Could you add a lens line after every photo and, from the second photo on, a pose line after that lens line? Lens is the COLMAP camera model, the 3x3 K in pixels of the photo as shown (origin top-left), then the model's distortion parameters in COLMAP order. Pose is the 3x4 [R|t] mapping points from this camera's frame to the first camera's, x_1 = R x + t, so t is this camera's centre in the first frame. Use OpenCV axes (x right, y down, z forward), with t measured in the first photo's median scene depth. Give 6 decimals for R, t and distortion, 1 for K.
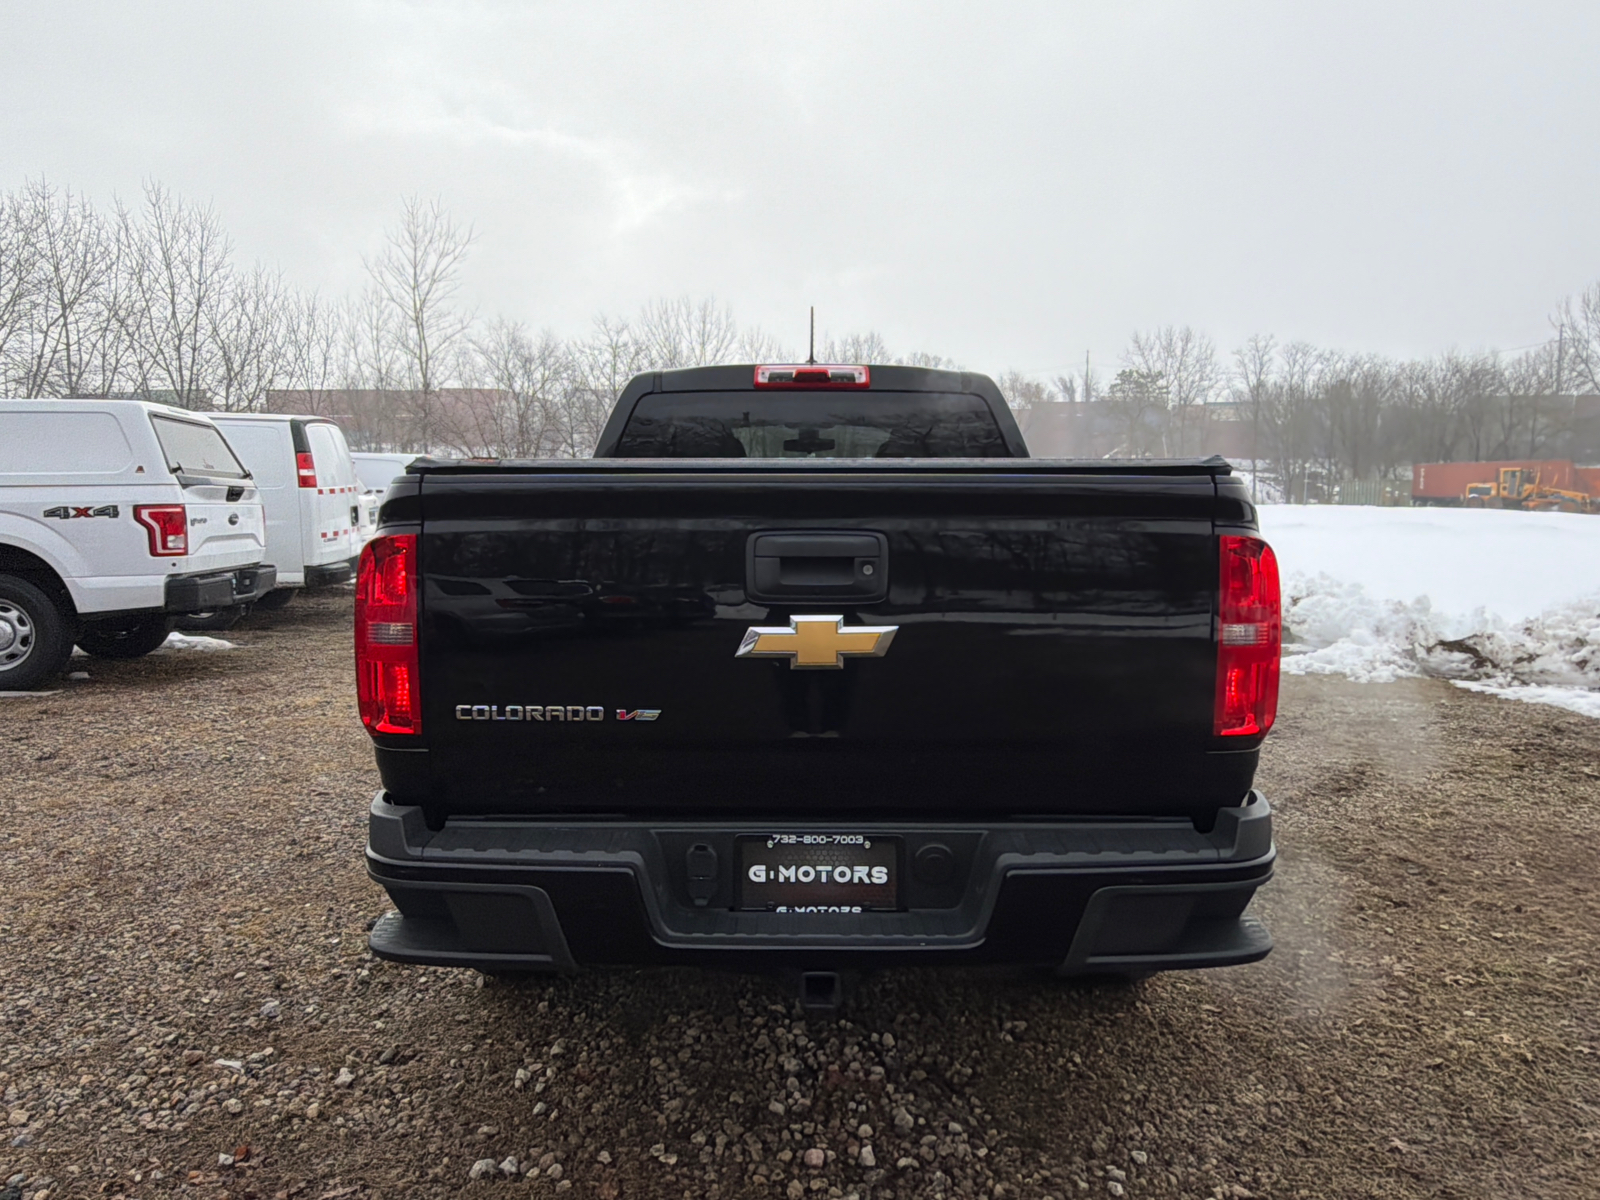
lens RADIAL K [[1136.7, 0, 800.0], [0, 1136.7, 600.0], [0, 0, 1]] dist [-0.000026, 0.000241]
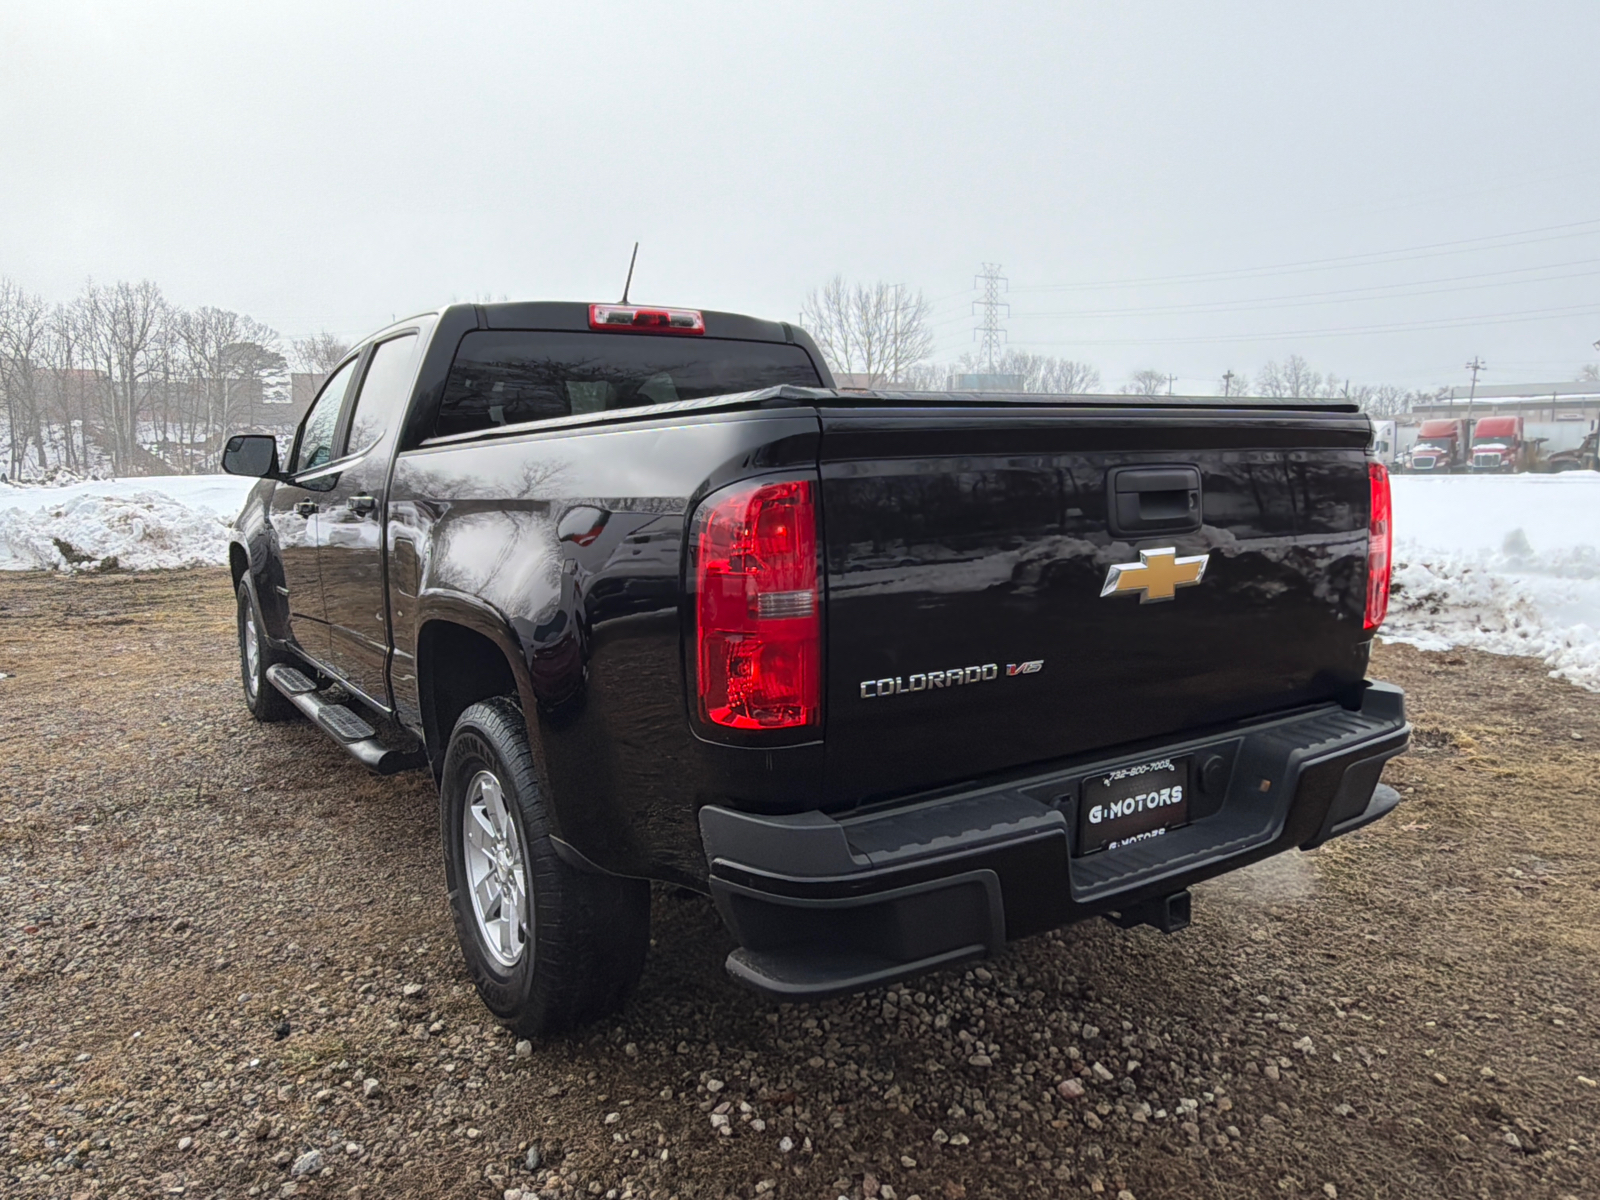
lens RADIAL K [[1136.7, 0, 800.0], [0, 1136.7, 600.0], [0, 0, 1]] dist [-0.000026, 0.000241]
pose [[0.834229, -0.085006, 0.544826, -0.777175], [0.070010, 0.996378, 0.048262, -0.012101], [-0.546955, -0.002118, 0.837159, 0.310782]]
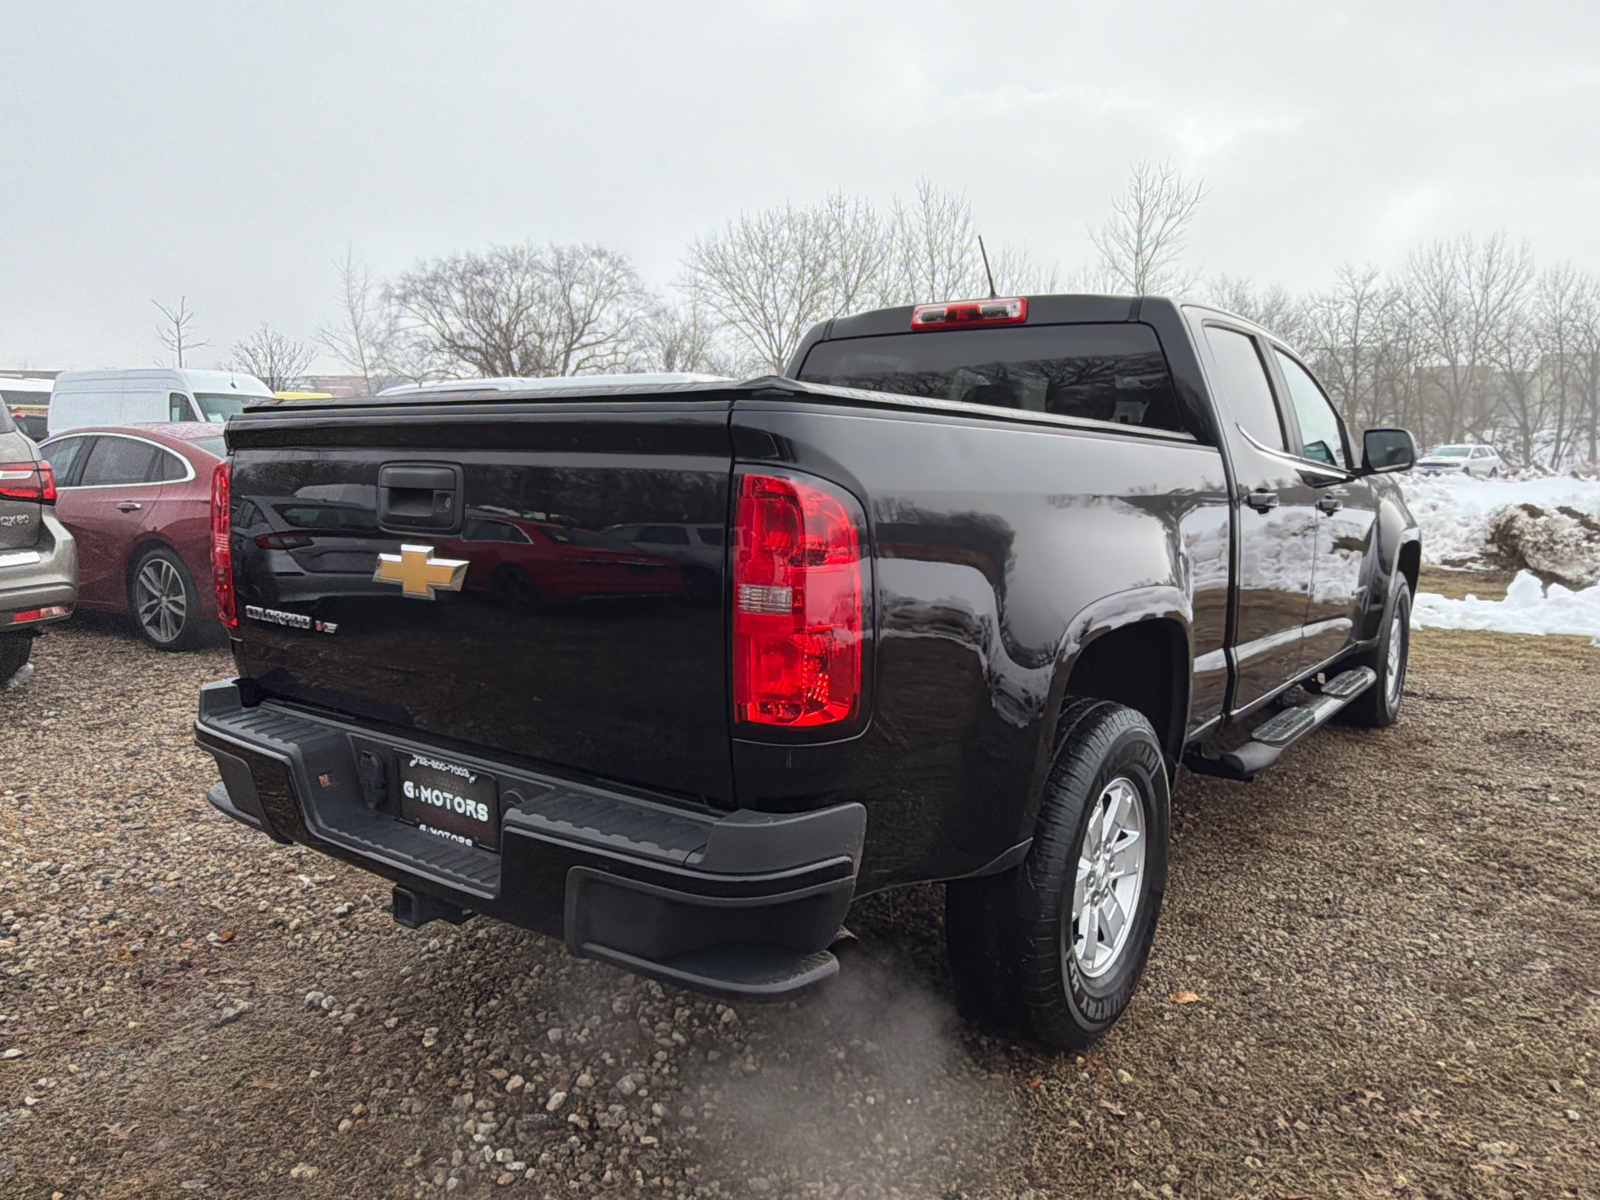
lens RADIAL K [[1136.7, 0, 800.0], [0, 1136.7, 600.0], [0, 0, 1]] dist [-0.000026, 0.000241]
pose [[0.807977, 0.081671, -0.583527, 0.858578], [-0.065055, 0.996657, 0.049416, -0.010493], [0.585612, -0.001966, 0.810589, 0.356580]]
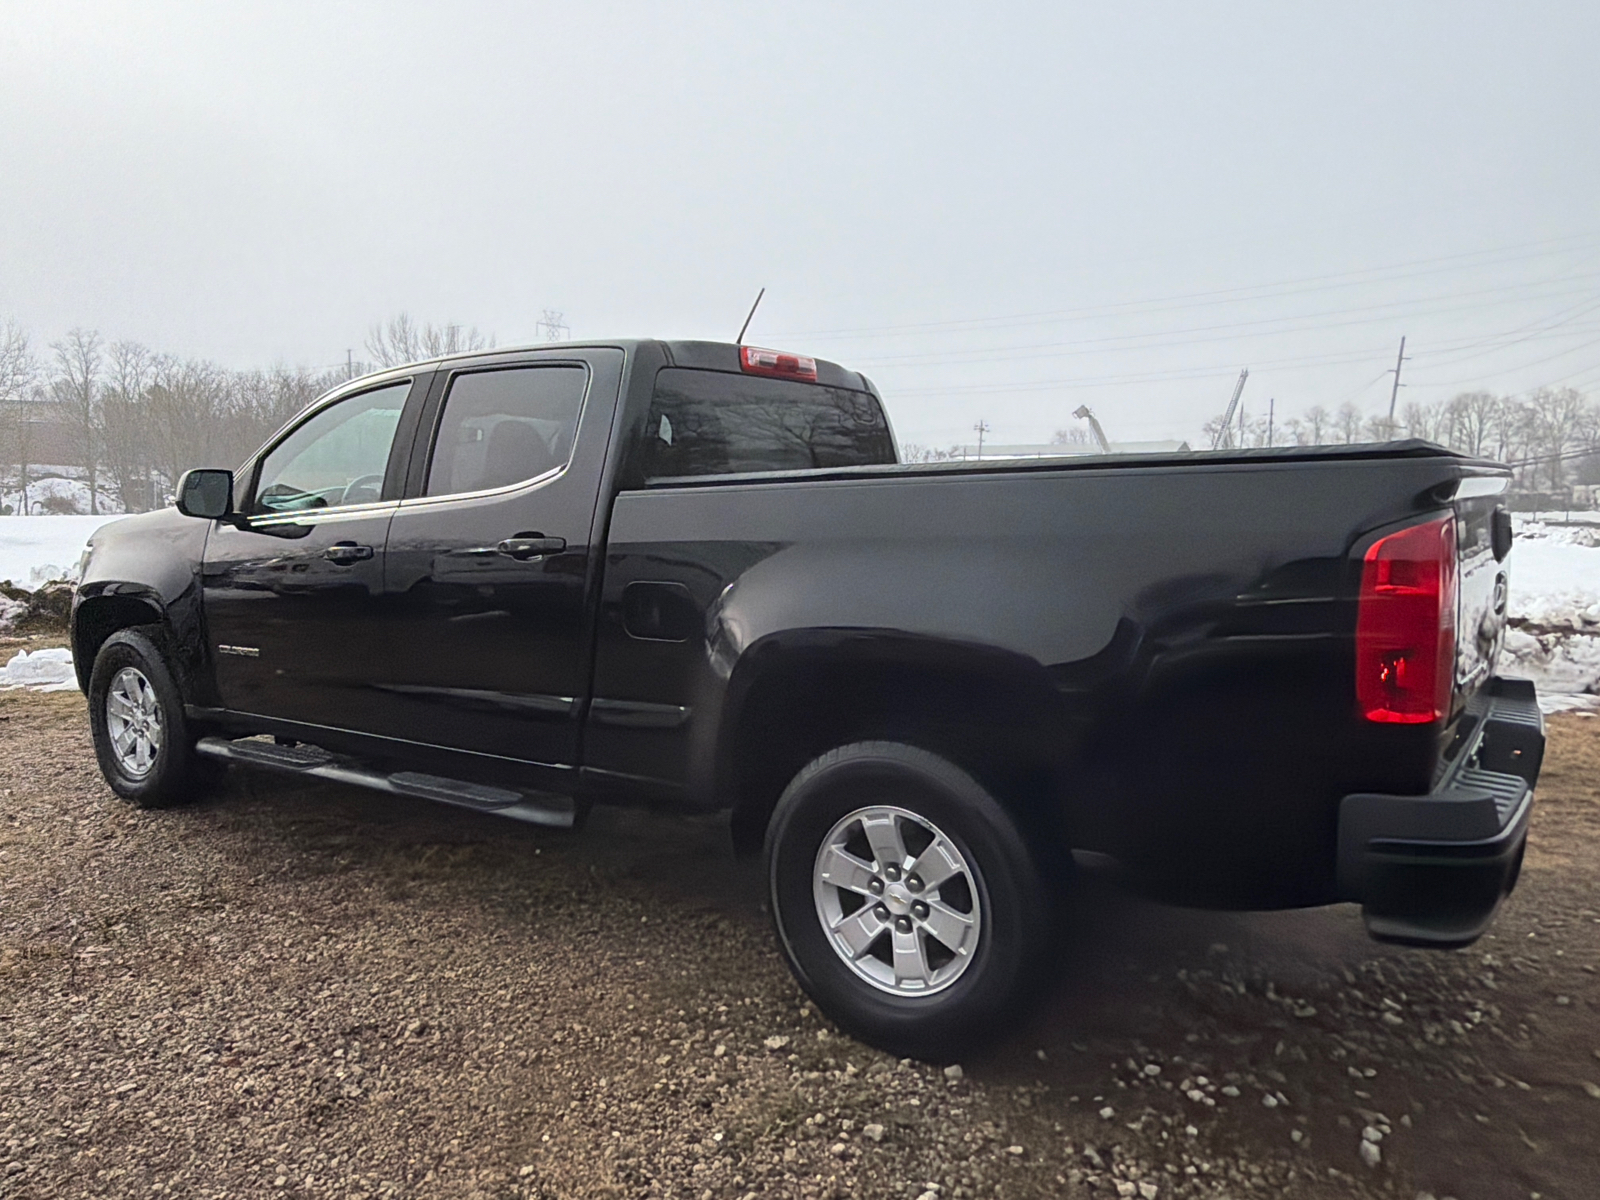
lens RADIAL K [[1136.7, 0, 800.0], [0, 1136.7, 600.0], [0, 0, 1]] dist [-0.000026, 0.000241]
pose [[0.570435, -0.080741, 0.817365, -1.453503], [0.087035, 0.995496, 0.037595, -0.070189], [-0.816719, 0.049694, 0.574892, 0.872831]]
